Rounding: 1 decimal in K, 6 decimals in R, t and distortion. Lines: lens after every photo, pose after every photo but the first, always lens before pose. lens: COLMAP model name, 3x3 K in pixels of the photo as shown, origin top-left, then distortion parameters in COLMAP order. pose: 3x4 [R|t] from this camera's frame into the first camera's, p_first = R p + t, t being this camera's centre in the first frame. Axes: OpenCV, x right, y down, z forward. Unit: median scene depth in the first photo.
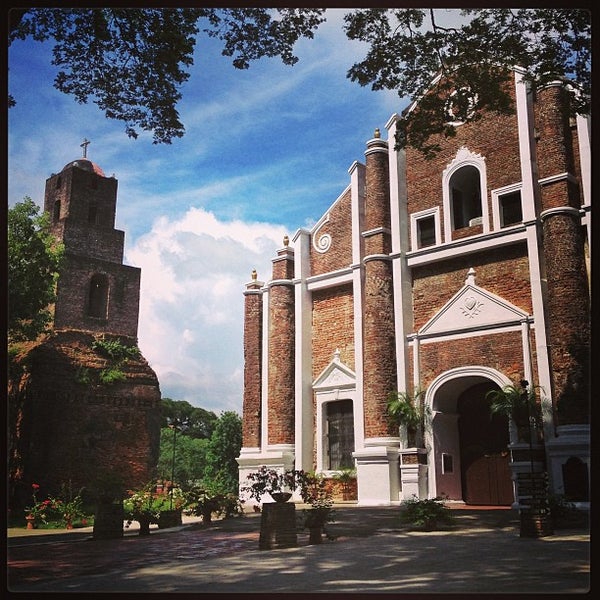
lens RADIAL K [[776.5, 0, 298.8], [0, 776.5, 272.6], [0, 0, 1]] dist [0.109192, 0.015240]
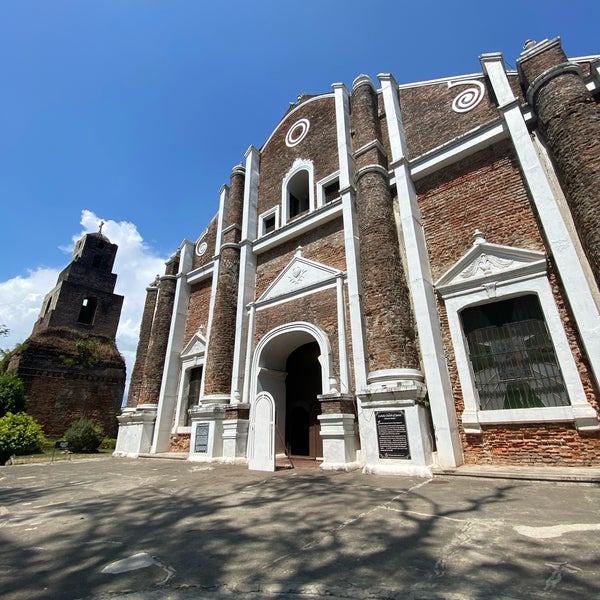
lens RADIAL K [[319.6, 0, 300.0], [0, 319.6, 300.0], [0, 0, 1]] dist [0.044160, -0.051427]
pose [[0.995895, 0.027580, 0.086210, 0.173251], [-0.017264, 0.992841, -0.118192, 0.124851], [-0.088852, 0.116218, 0.989241, 0.507703]]
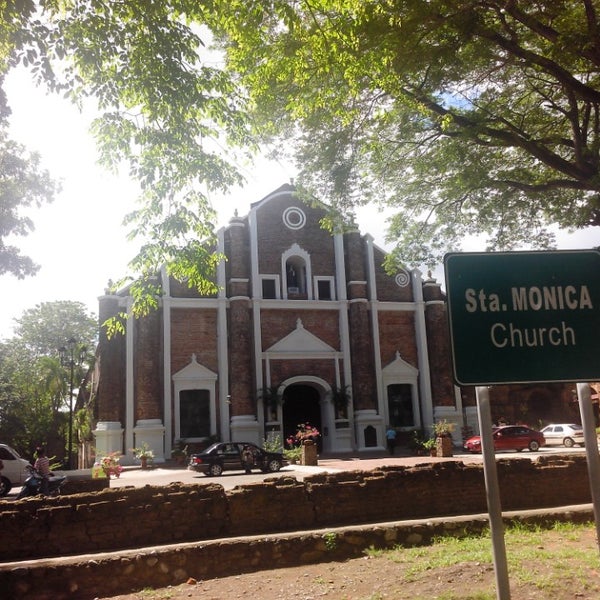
lens RADIAL K [[723.8, 0, 311.6], [0, 723.8, 303.5], [0, 0, 1]] dist [0.062751, 0.003054]
pose [[0.479993, 0.162037, 0.862178, -1.069690], [-0.186122, 0.979230, -0.080417, 0.080437], [-0.857301, -0.121870, 0.500182, 0.182660]]
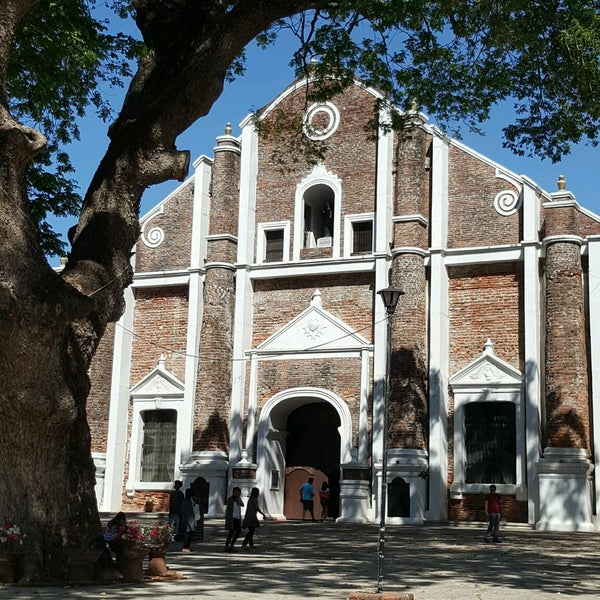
lens RADIAL K [[1139.6, 0, 299.9], [0, 1139.6, 286.4], [0, 0, 1]] dist [0.128626, 0.071560]
pose [[0.949828, 0.092726, 0.298711, -0.225568], [-0.115241, 0.991606, 0.058625, -0.087988], [-0.290768, -0.090107, 0.952541, -0.367649]]
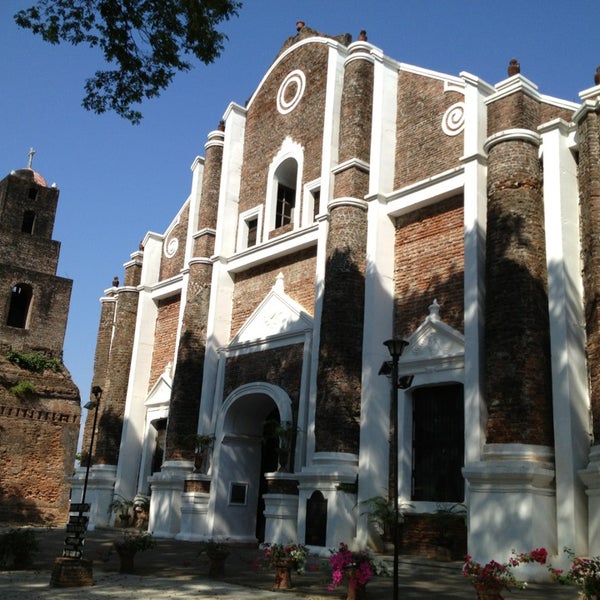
lens RADIAL K [[746.4, 0, 300.0], [0, 746.4, 300.0], [0, 0, 1]] dist [0.100124, -0.023152]
pose [[0.992004, 0.027617, -0.123151, 0.328713], [-0.028445, 0.999583, -0.004973, 0.027213], [0.122962, 0.008436, 0.992376, 0.160604]]
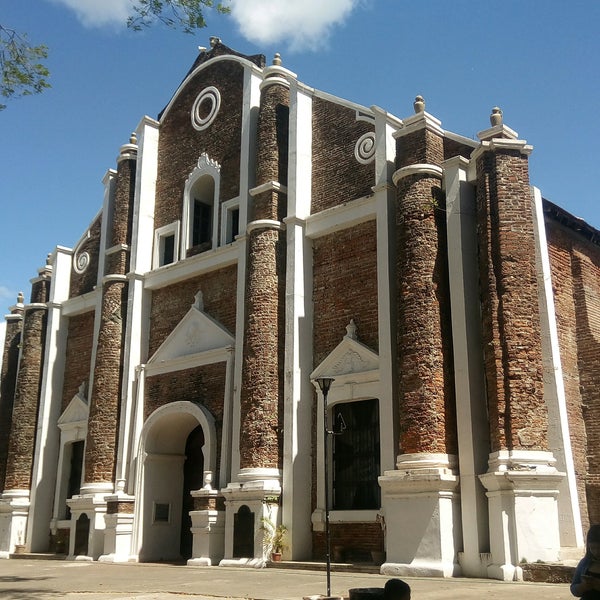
lens RADIAL K [[823.9, 0, 300.0], [0, 823.9, 300.0], [0, 0, 1]] dist [0.063506, -0.005468]
pose [[0.999918, 0.009540, -0.008496, 0.323778], [-0.009566, 0.999950, -0.003006, 0.006223], [0.008467, 0.003087, 0.999959, 0.068320]]
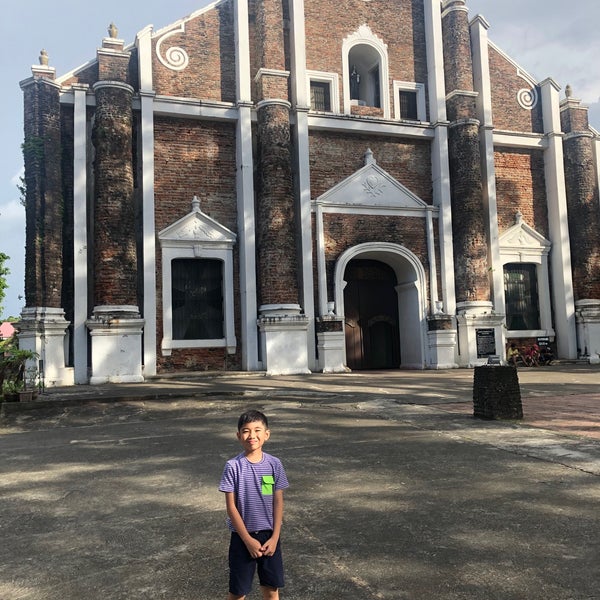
lens RADIAL K [[643.9, 0, 300.0], [0, 643.9, 300.0], [0, 0, 1]] dist [0.105985, -0.238030]
pose [[0.457378, 0.077038, 0.885929, -0.527926], [-0.206889, 0.978122, 0.021755, 0.179015], [-0.864871, -0.193240, 0.463310, 0.612880]]
